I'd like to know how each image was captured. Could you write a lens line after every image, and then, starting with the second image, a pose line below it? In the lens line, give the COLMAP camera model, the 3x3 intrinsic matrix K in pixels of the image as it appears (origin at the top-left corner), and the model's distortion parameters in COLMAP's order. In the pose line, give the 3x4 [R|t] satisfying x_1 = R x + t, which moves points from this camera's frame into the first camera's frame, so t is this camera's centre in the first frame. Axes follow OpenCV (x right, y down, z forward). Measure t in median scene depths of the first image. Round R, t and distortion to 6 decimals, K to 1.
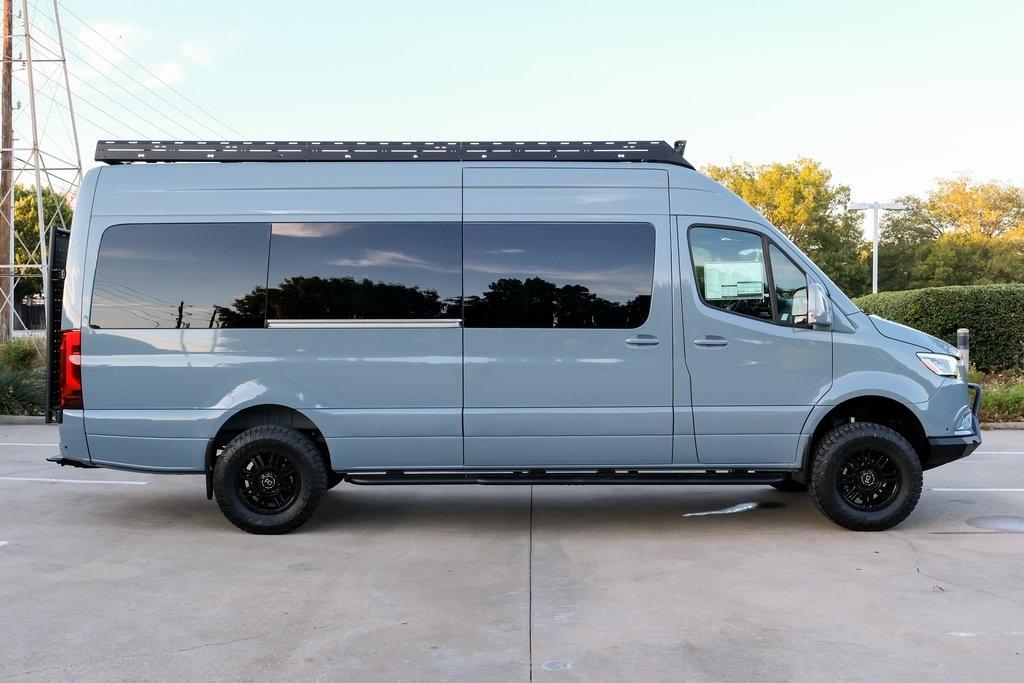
lens RADIAL K [[941.2, 0, 512.0], [0, 941.2, 341.5], [0, 0, 1]] dist [-0.002181, -0.000587]
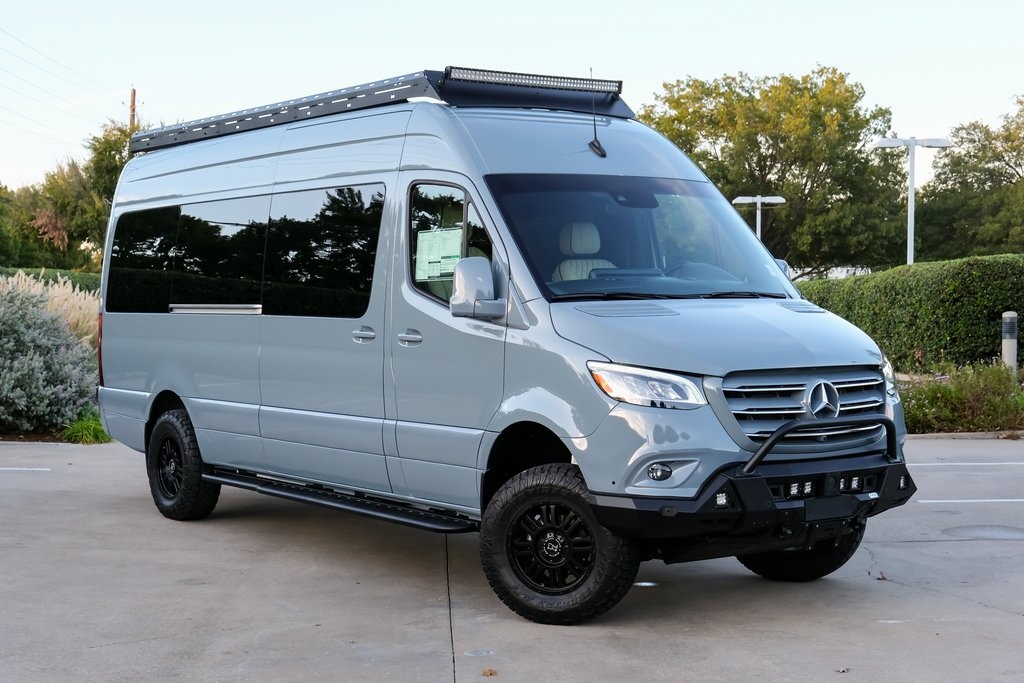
lens RADIAL K [[1604.1, 0, 512.0], [0, 1604.1, 341.5], [0, 0, 1]] dist [0.171435, 0.060153]
pose [[0.997089, -0.005370, 0.076062, -0.020069], [0.005231, 0.999984, 0.002018, 0.005990], [-0.076071, -0.001614, 0.997101, -0.305232]]
